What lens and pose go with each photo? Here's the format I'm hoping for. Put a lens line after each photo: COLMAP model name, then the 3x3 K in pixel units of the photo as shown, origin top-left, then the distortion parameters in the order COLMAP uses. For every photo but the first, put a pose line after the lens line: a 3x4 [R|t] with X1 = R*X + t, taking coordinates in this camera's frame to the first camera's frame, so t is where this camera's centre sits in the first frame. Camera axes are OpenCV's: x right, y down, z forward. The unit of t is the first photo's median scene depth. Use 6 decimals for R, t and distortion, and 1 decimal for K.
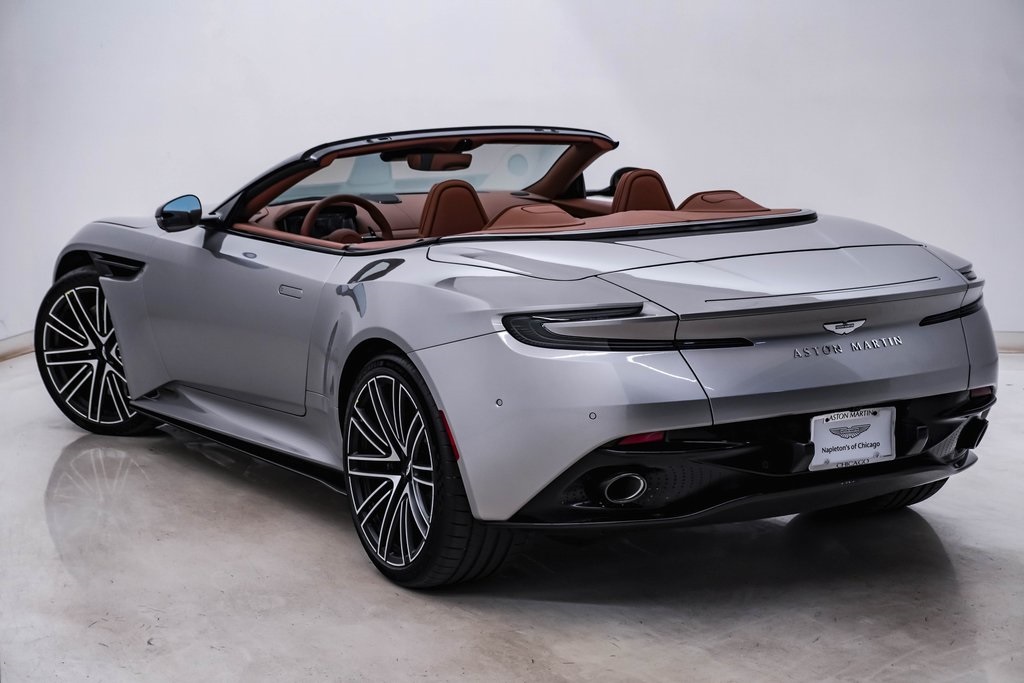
lens RADIAL K [[2152.5, 0, 509.6], [0, 2152.5, 347.7], [0, 0, 1]] dist [0.044020, 0.000000]
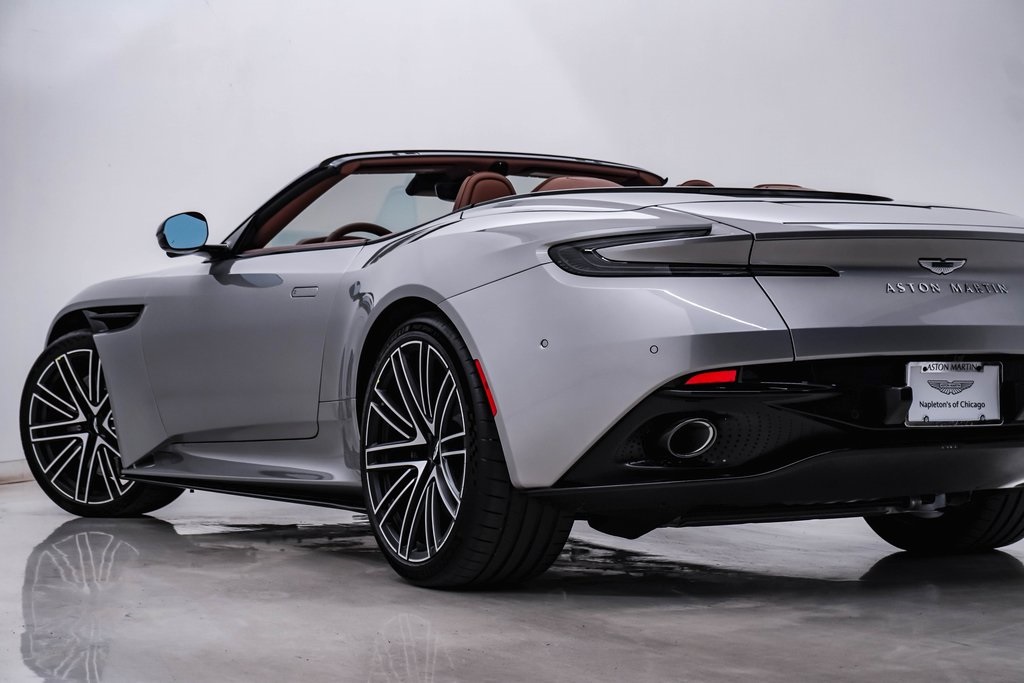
lens RADIAL K [[2152.5, 0, 517.1], [0, 2152.5, 345.7], [0, 0, 1]] dist [0.044020, 0.000000]
pose [[0.999946, 0.009923, -0.002970, -0.012778], [-0.010273, 0.986705, -0.162196, 0.162346], [0.001321, 0.162218, 0.986754, 0.145721]]
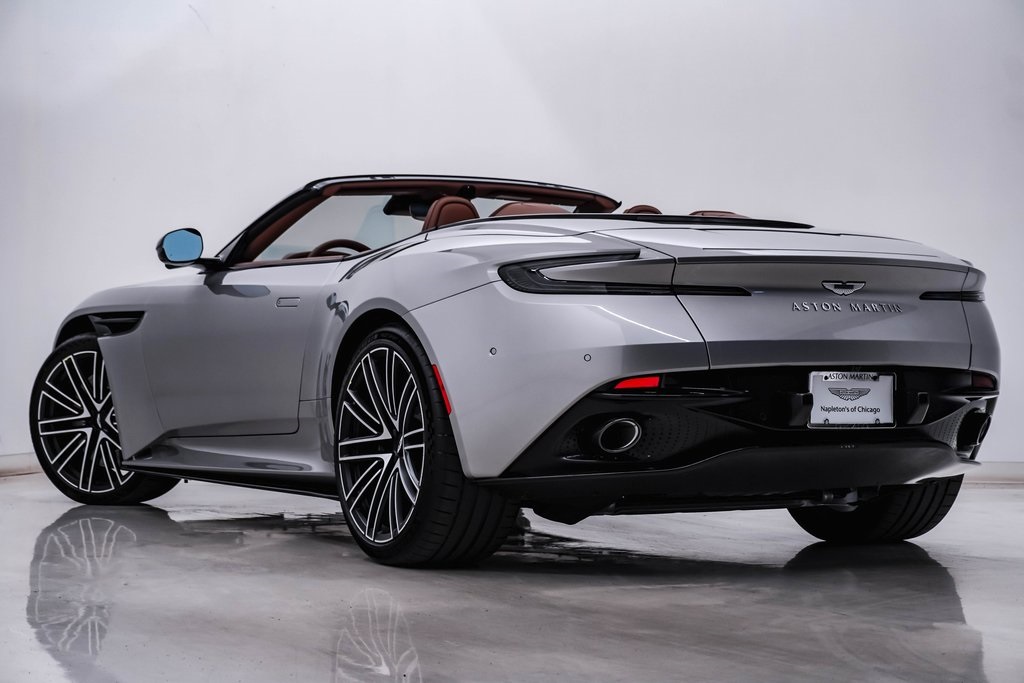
lens RADIAL K [[2152.5, 0, 514.9], [0, 2152.5, 347.4], [0, 0, 1]] dist [0.044020, 0.000000]
pose [[0.999747, 0.021976, -0.004892, 0.009662], [-0.022481, 0.986200, -0.164023, 0.180638], [0.001220, 0.164091, 0.986444, 0.026958]]
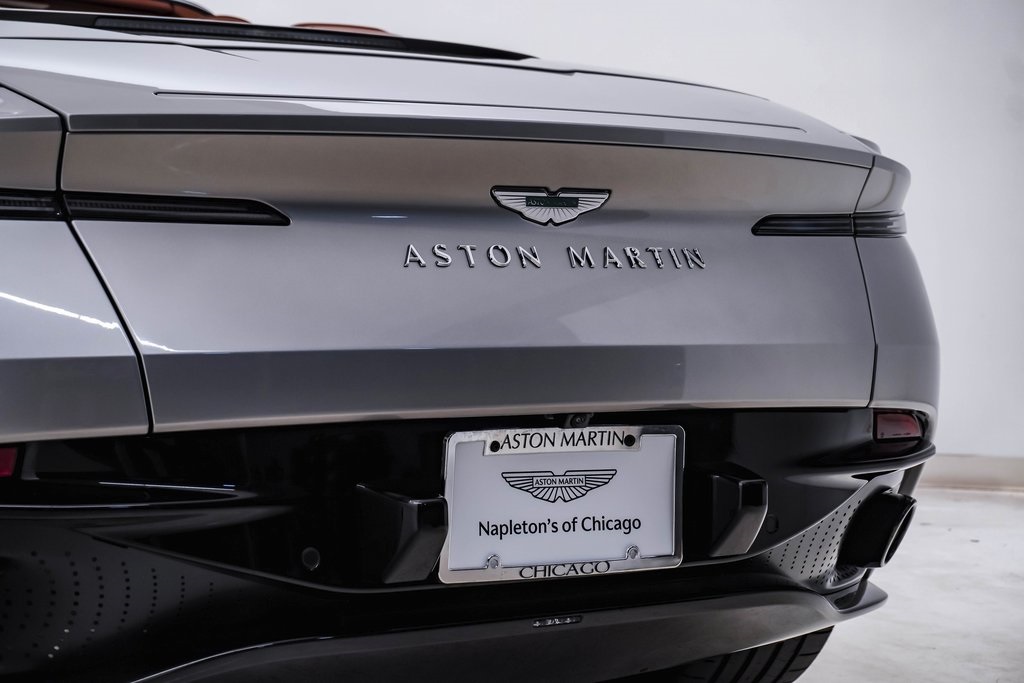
lens RADIAL K [[2152.5, 0, 511.6], [0, 2152.5, 335.0], [0, 0, 1]] dist [0.044020, 0.000000]
pose [[0.997953, 0.036479, 0.052528, 0.127476], [-0.030398, 0.993217, -0.112230, 0.054759], [-0.056266, 0.110404, 0.992293, 0.619585]]
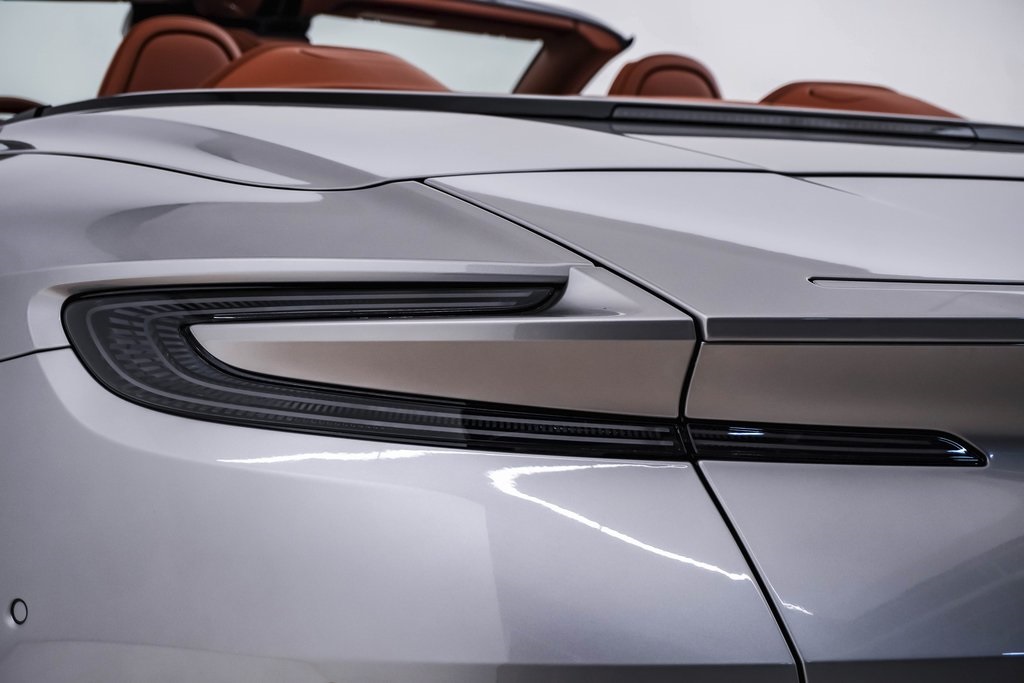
lens RADIAL K [[2152.5, 0, 512.8], [0, 2152.5, 346.0], [0, 0, 1]] dist [0.044020, 0.000000]
pose [[0.996767, 0.068134, -0.042592, 0.064321], [-0.071029, 0.994972, -0.070609, 0.006821], [0.037567, 0.073406, 0.996594, 0.713570]]
